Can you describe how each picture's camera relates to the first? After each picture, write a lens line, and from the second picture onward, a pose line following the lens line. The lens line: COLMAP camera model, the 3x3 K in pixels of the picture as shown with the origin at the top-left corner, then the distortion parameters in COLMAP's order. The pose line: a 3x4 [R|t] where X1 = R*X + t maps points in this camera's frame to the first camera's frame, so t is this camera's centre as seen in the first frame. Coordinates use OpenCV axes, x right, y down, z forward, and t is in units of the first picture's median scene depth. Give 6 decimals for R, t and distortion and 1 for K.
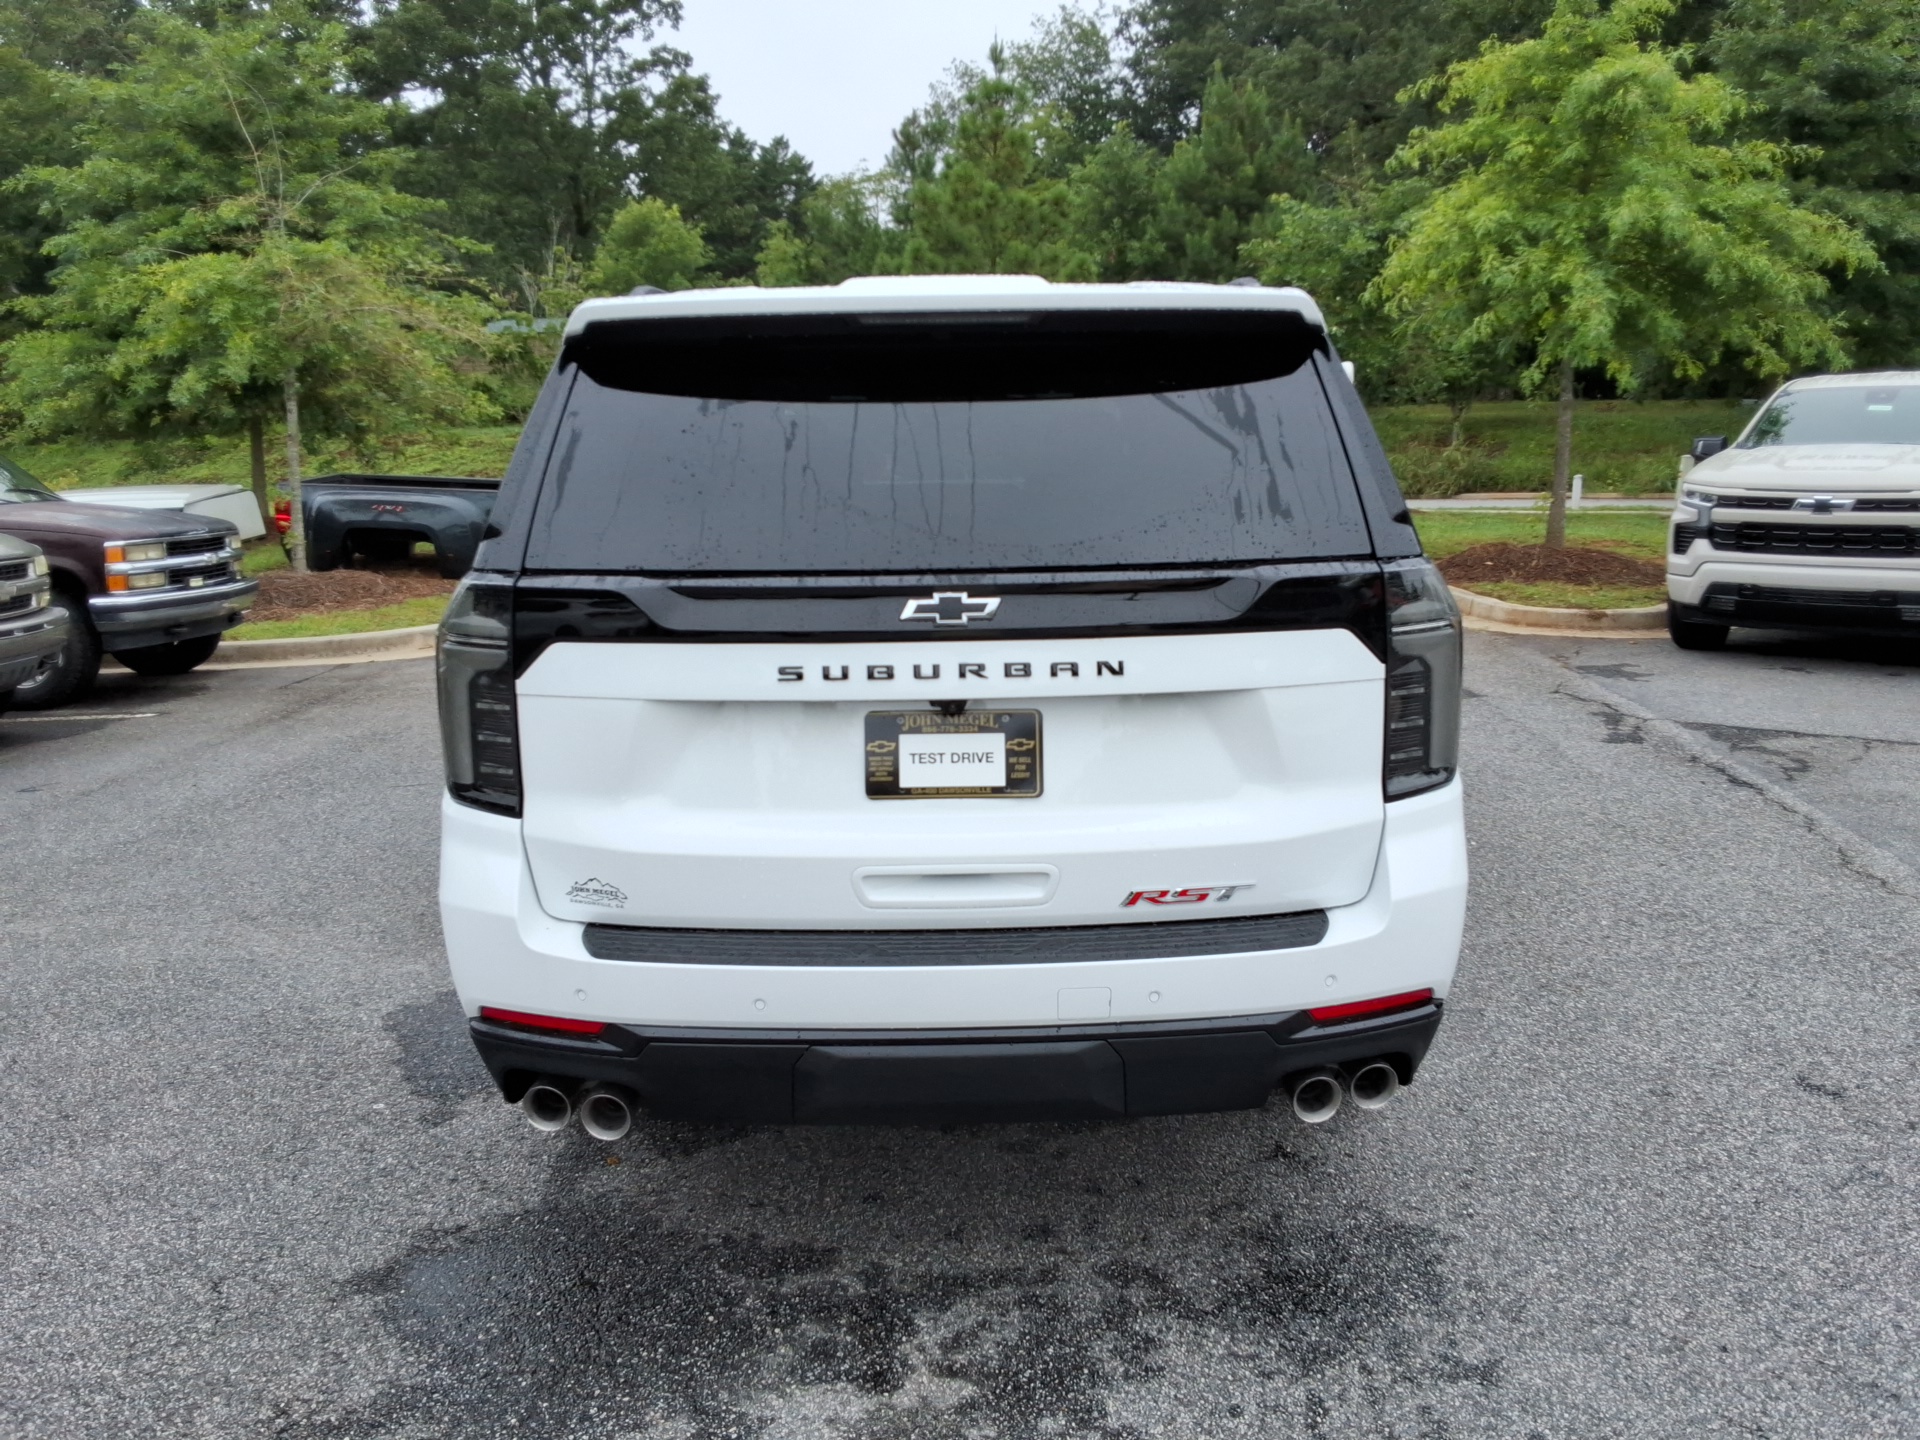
lens RADIAL K [[1531.4, 0, 967.9], [0, 1531.4, 707.5], [0, 0, 1]] dist [0.111945, -0.177471]
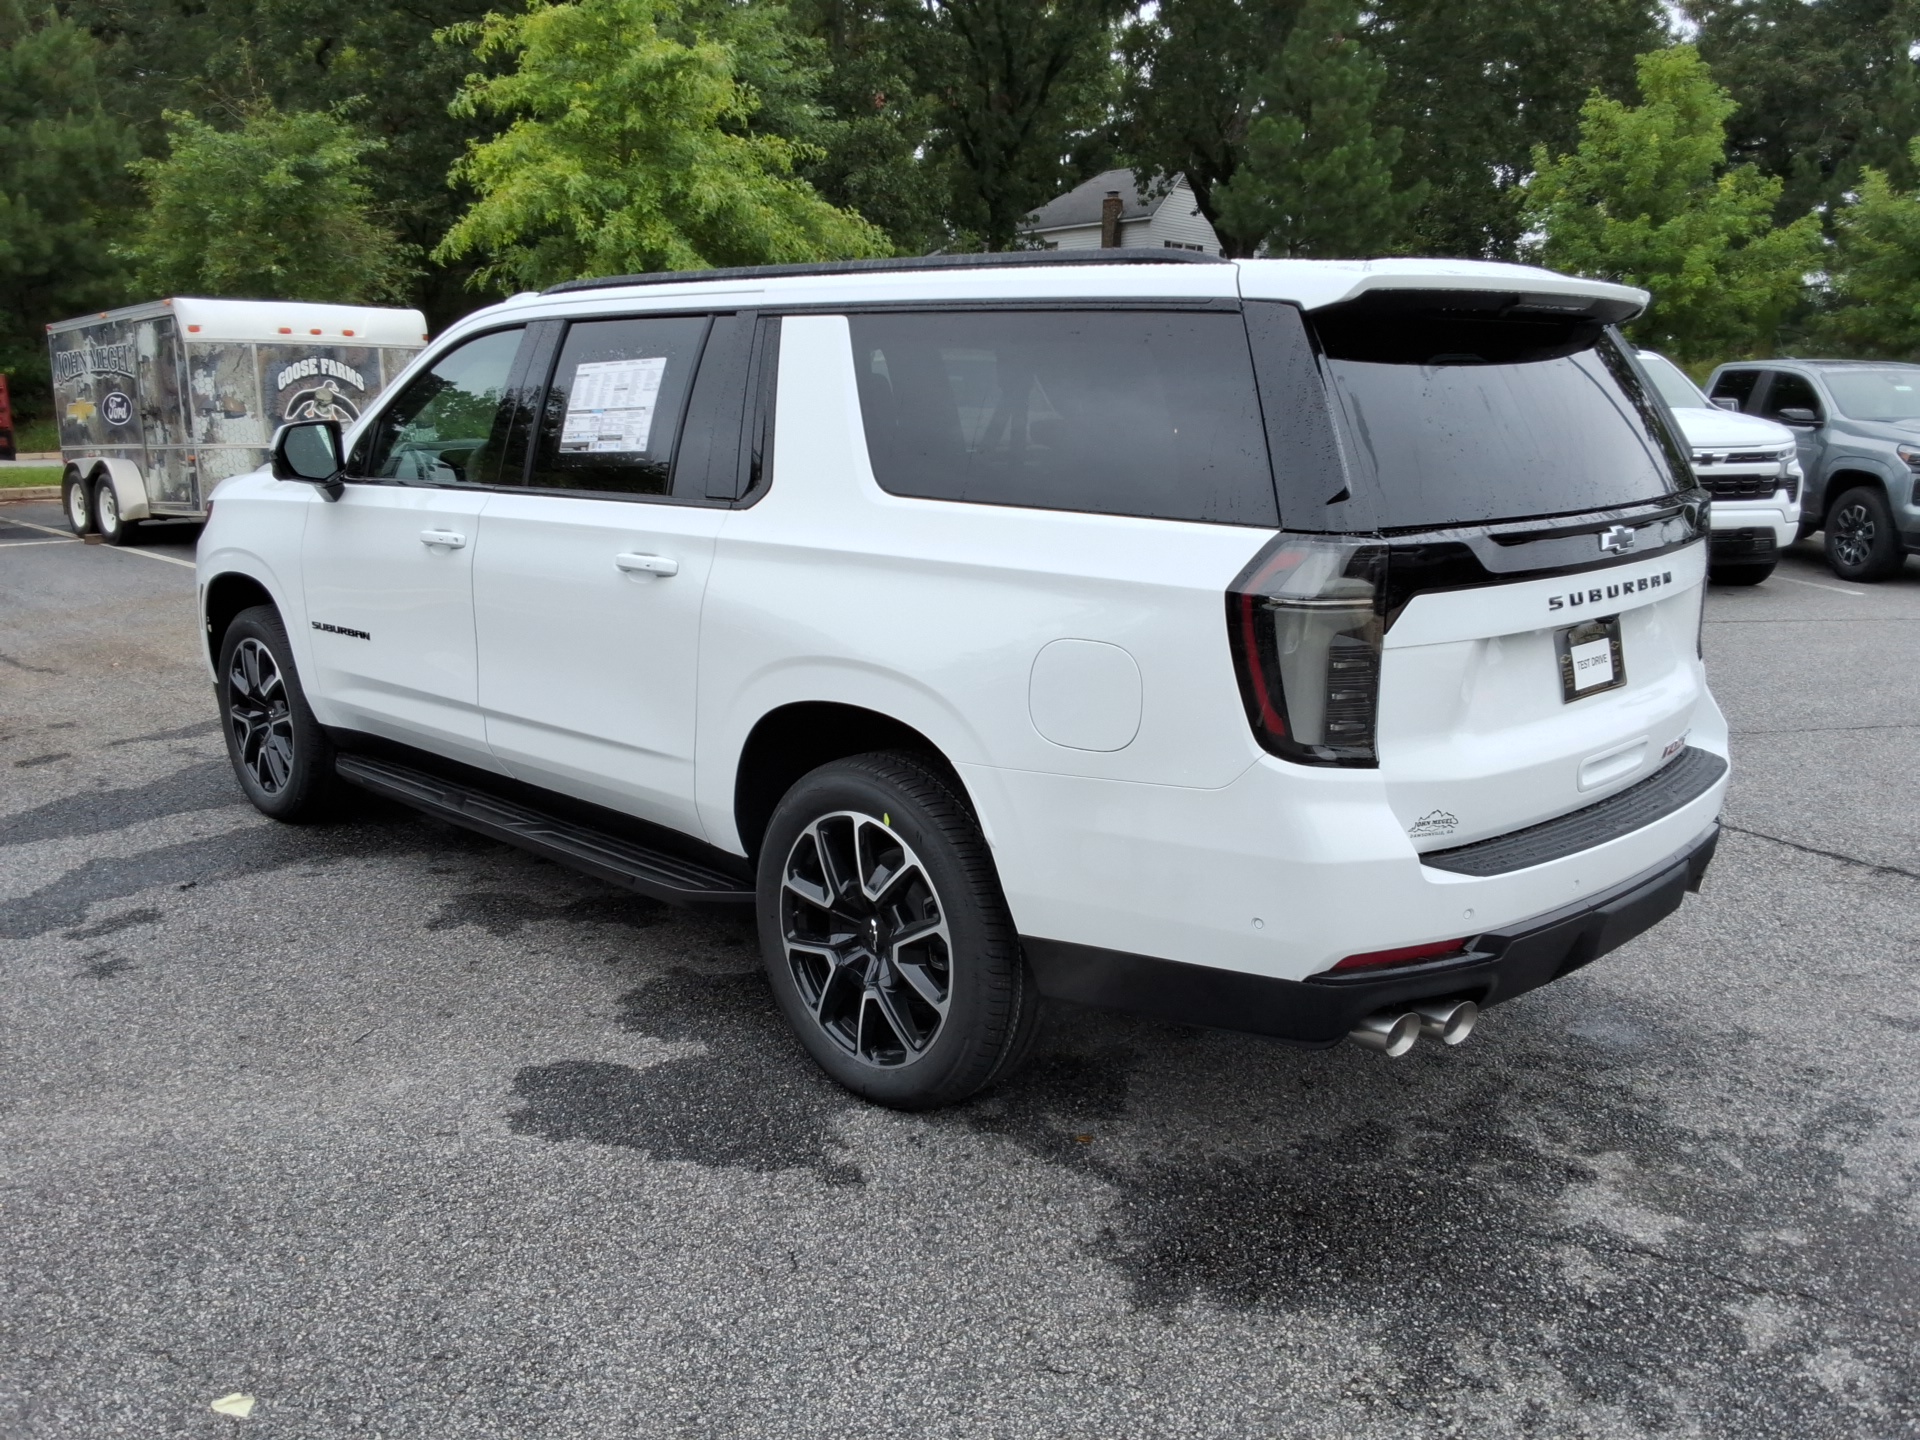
lens RADIAL K [[1539.5, 0, 972.6], [0, 1539.5, 716.6], [0, 0, 1]] dist [0.100307, -0.152685]
pose [[0.707100, -0.133904, 0.694320, -0.866451], [0.110295, 0.990774, 0.078751, -0.053988], [-0.698459, 0.020895, 0.715345, 0.318536]]
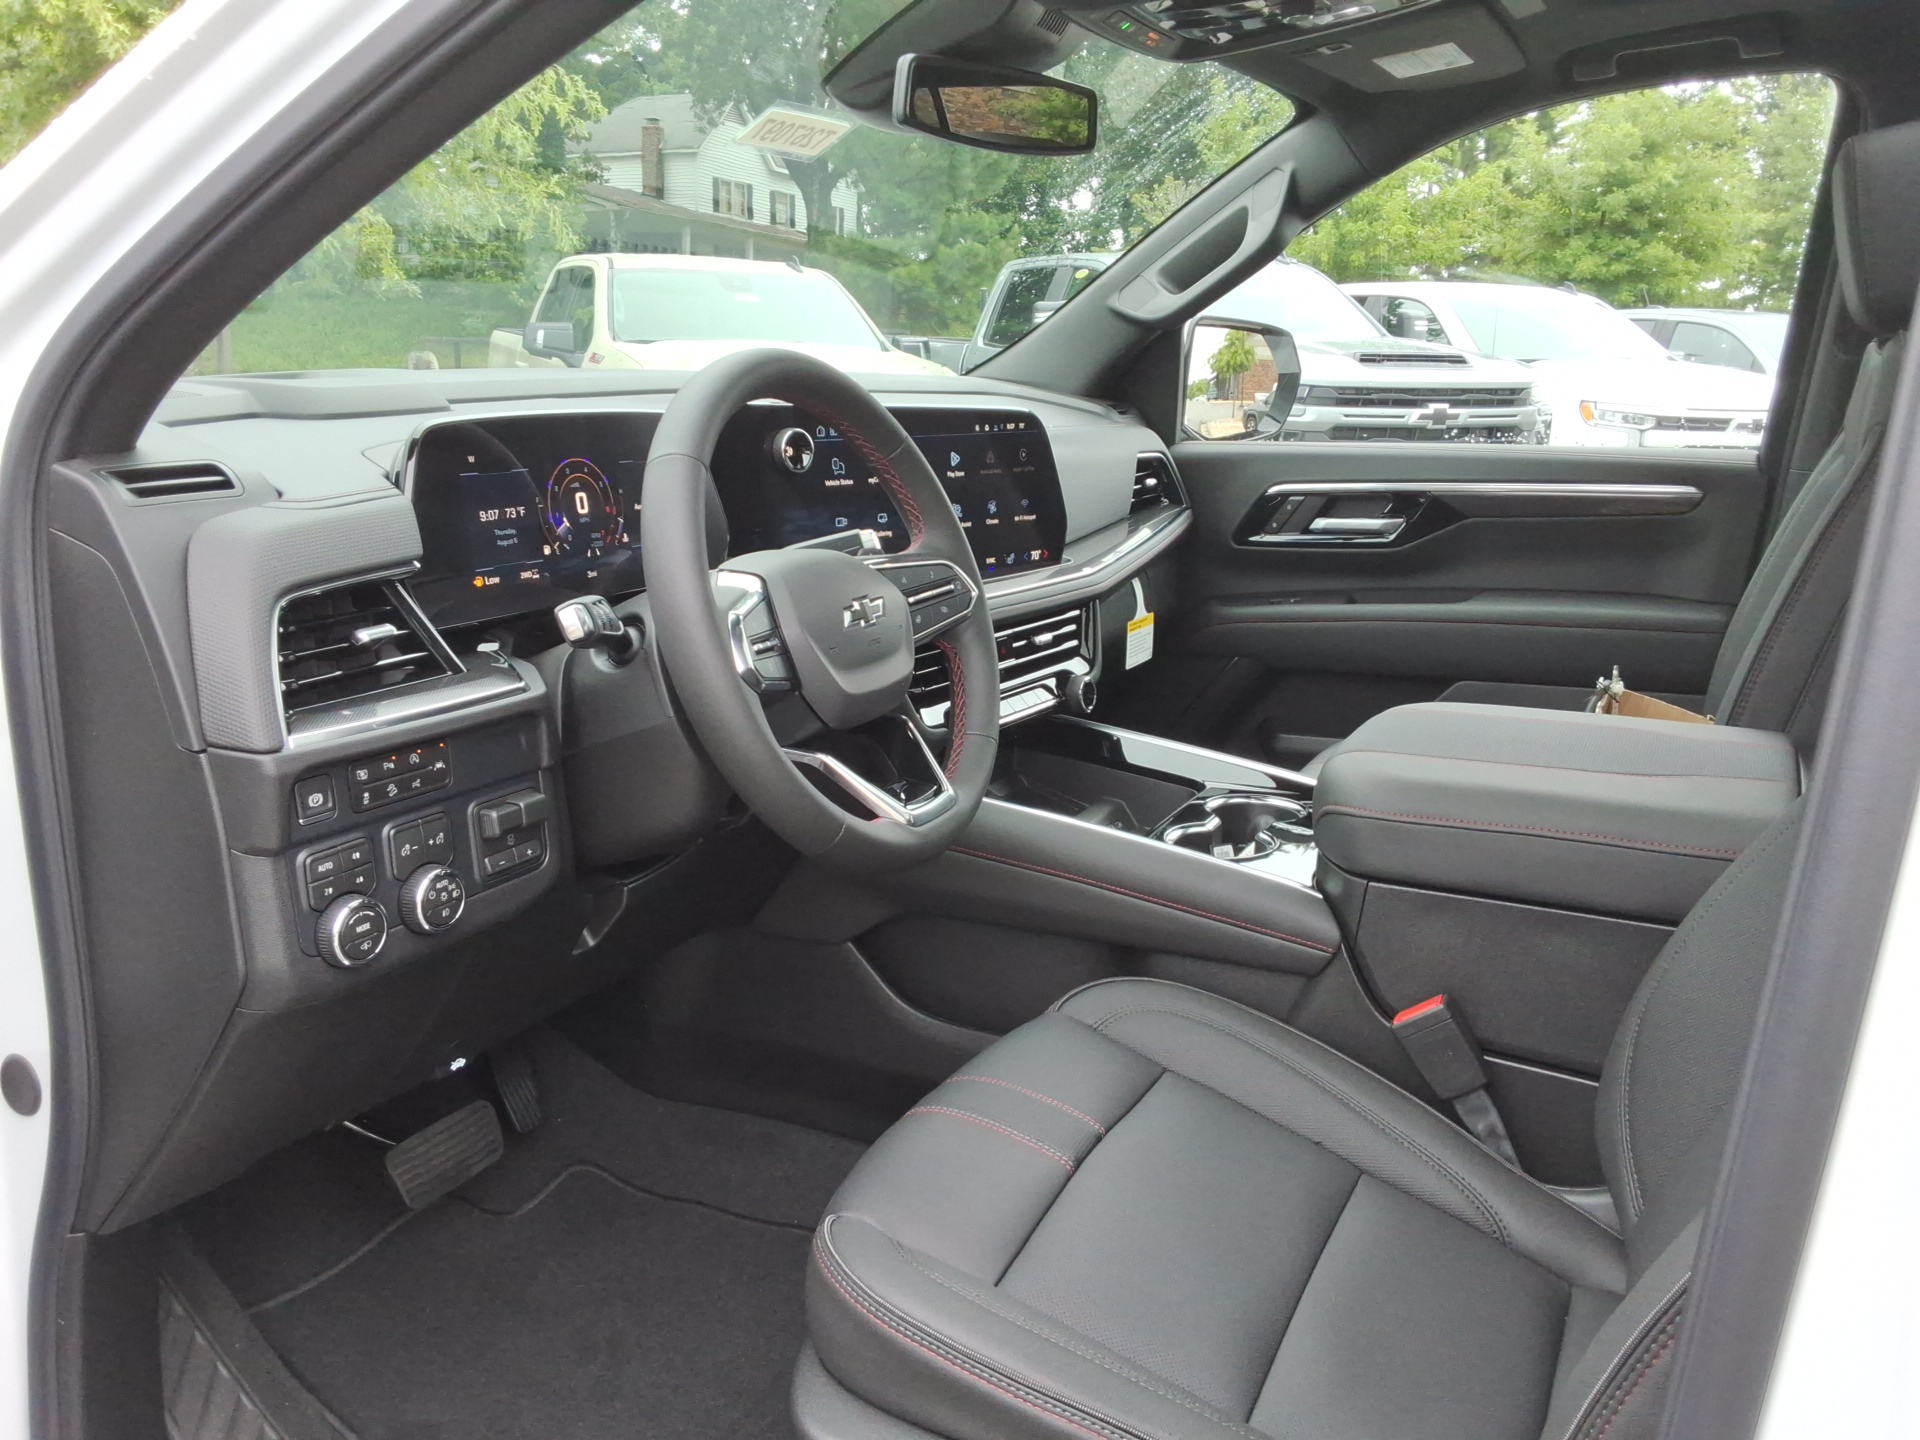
lens RADIAL K [[1538.9, 0, 960.0], [0, 1538.9, 720.0], [0, 0, 1]] dist [0.106340, -0.118510]
pose [[0.457911, -0.185529, 0.869423, -0.397644], [0.125965, 0.981654, 0.143135, -0.212514], [-0.880028, 0.043973, 0.472881, 1.474098]]
